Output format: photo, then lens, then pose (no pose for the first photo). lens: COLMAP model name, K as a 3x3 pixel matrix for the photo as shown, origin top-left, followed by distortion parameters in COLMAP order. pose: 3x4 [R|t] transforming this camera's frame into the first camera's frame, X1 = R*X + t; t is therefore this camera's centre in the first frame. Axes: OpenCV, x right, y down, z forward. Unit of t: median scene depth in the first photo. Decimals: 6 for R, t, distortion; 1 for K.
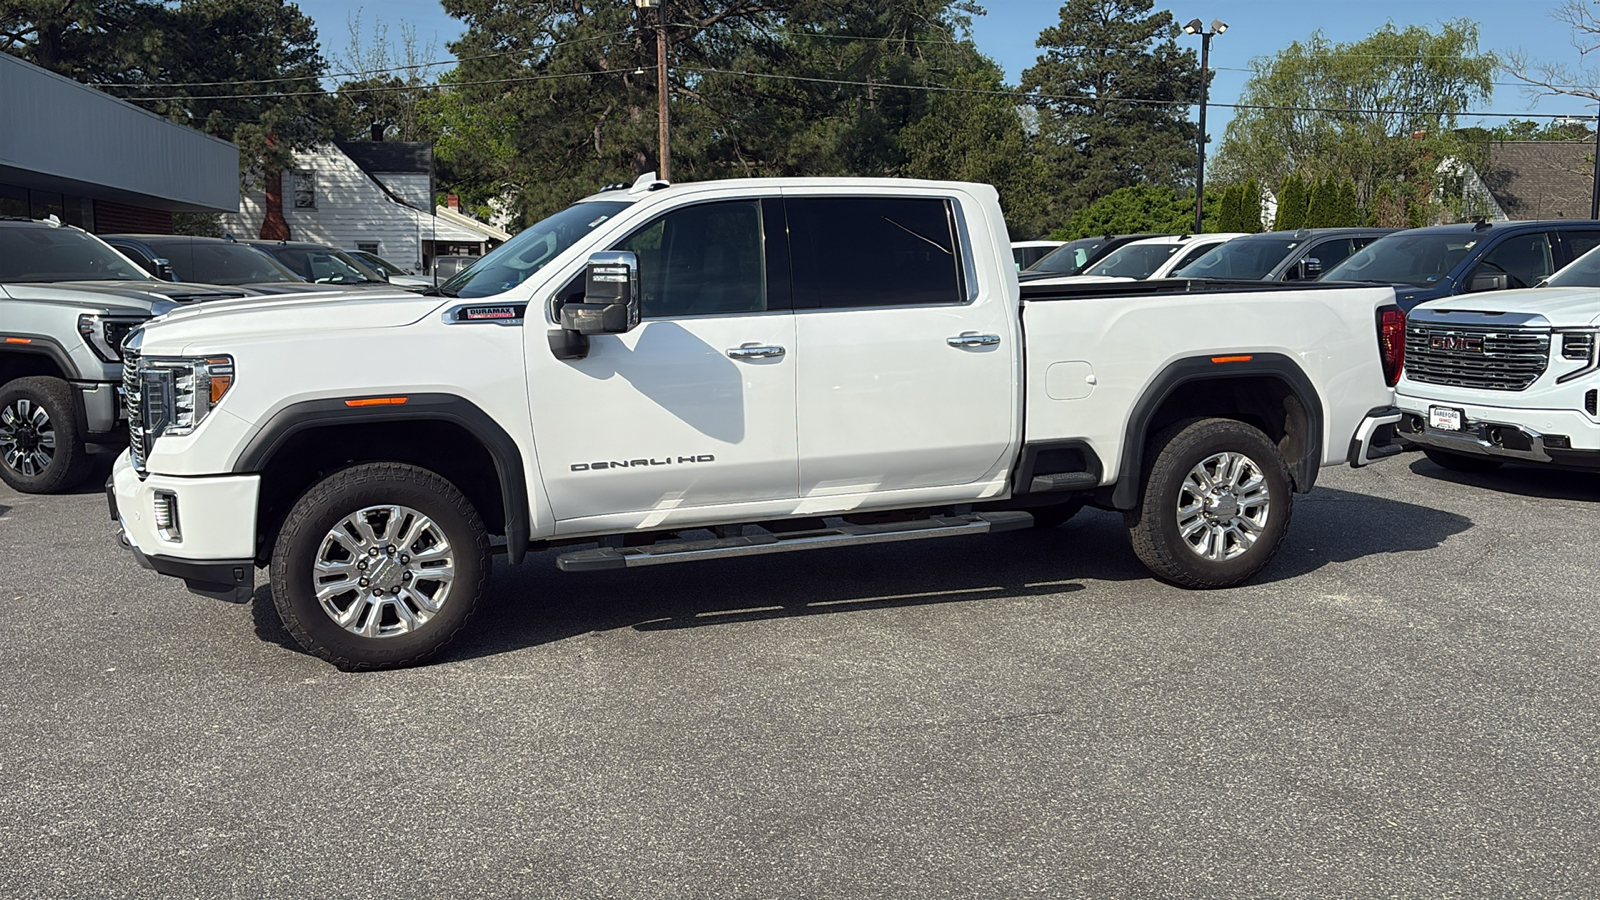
lens RADIAL K [[1454.2, 0, 798.3], [0, 1454.2, 471.3], [0, 0, 1]] dist [0.060515, -0.087526]
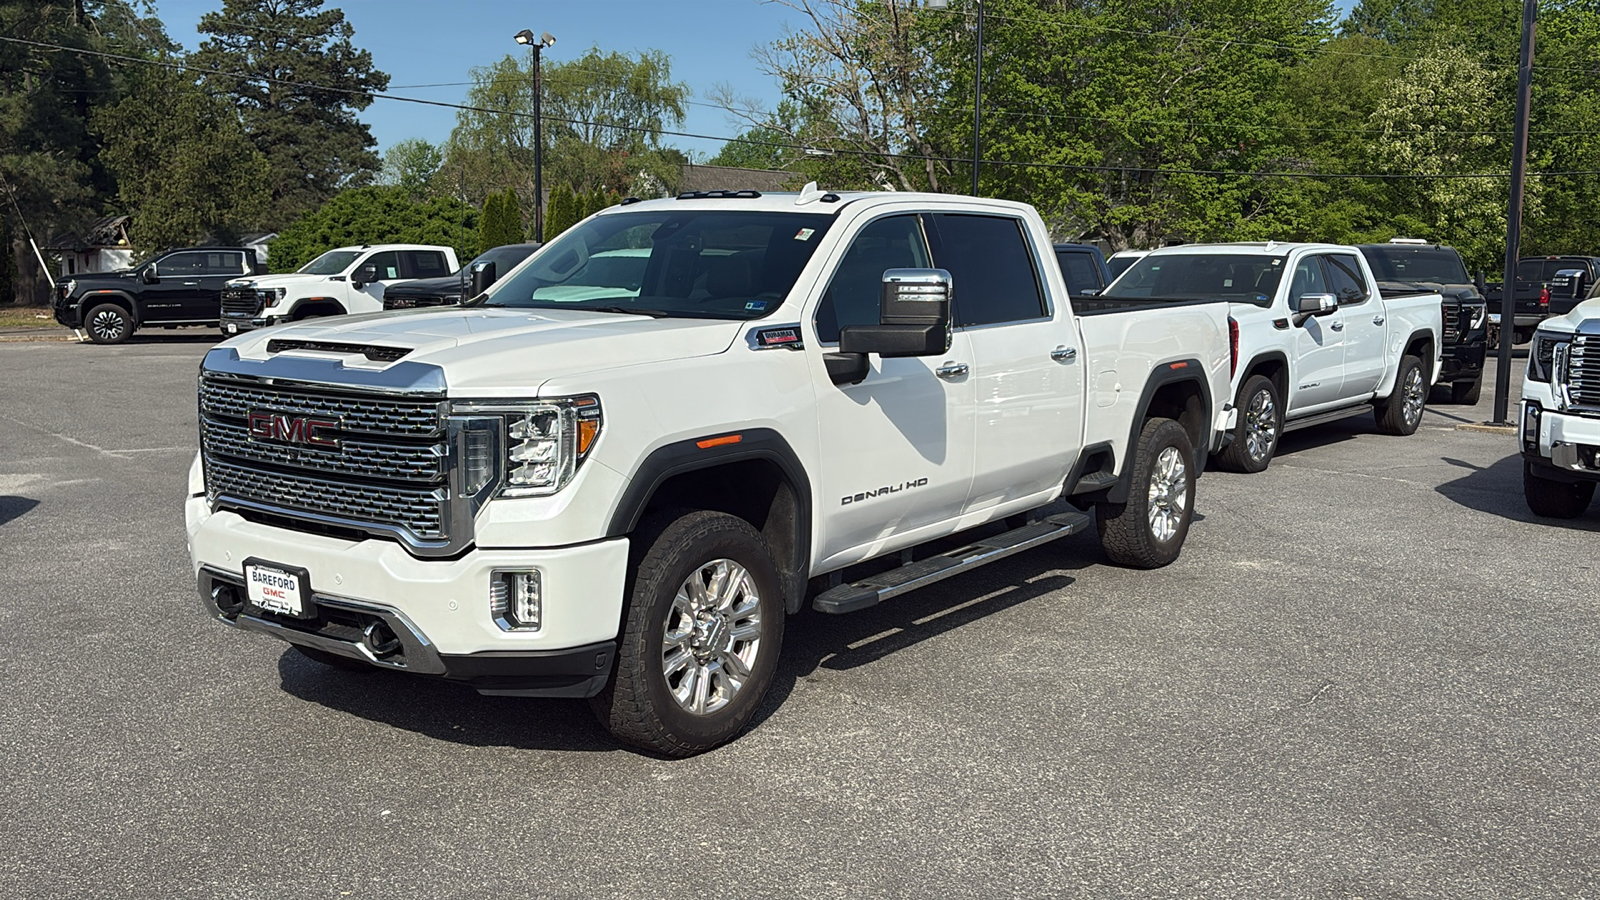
lens RADIAL K [[1454.2, 0, 798.3], [0, 1454.2, 471.3], [0, 0, 1]] dist [0.060515, -0.087526]
pose [[0.839042, -0.065562, 0.540102, -0.570465], [0.066626, 0.997623, 0.017597, -0.033382], [-0.539972, 0.021220, 0.841416, 0.199785]]
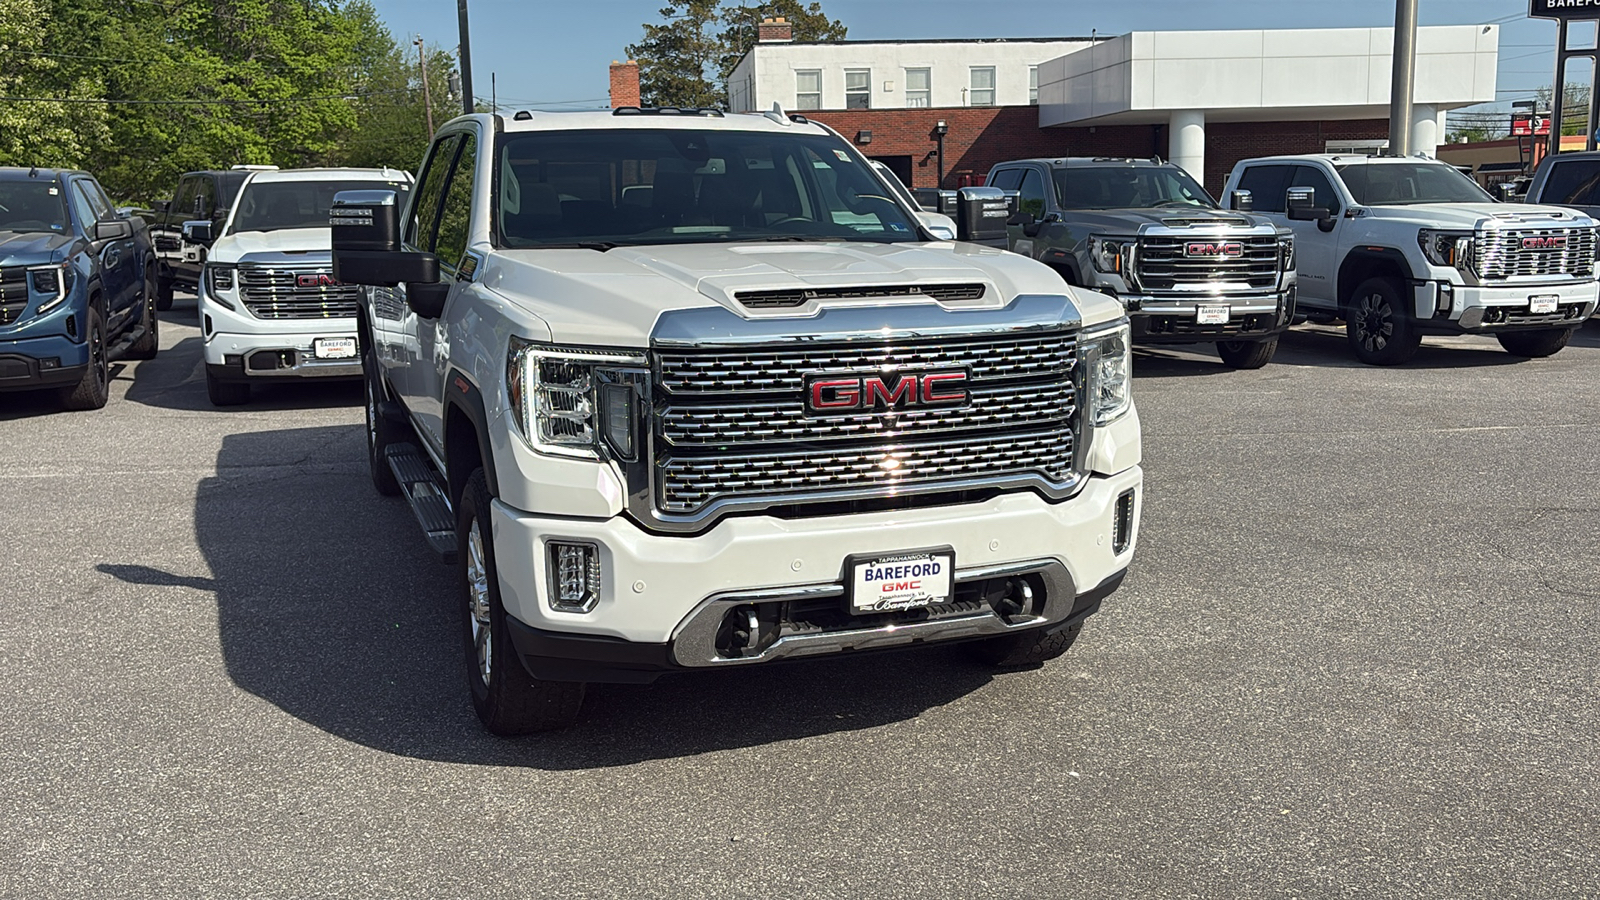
lens RADIAL K [[1461.1, 0, 800.0], [0, 1461.1, 450.0], [0, 0, 1]] dist [0.119900, -0.221548]
pose [[0.006659, -0.170030, 0.985416, -0.955153], [0.155240, 0.973667, 0.166954, -0.132044], [-0.987854, 0.151864, 0.032879, 0.899432]]
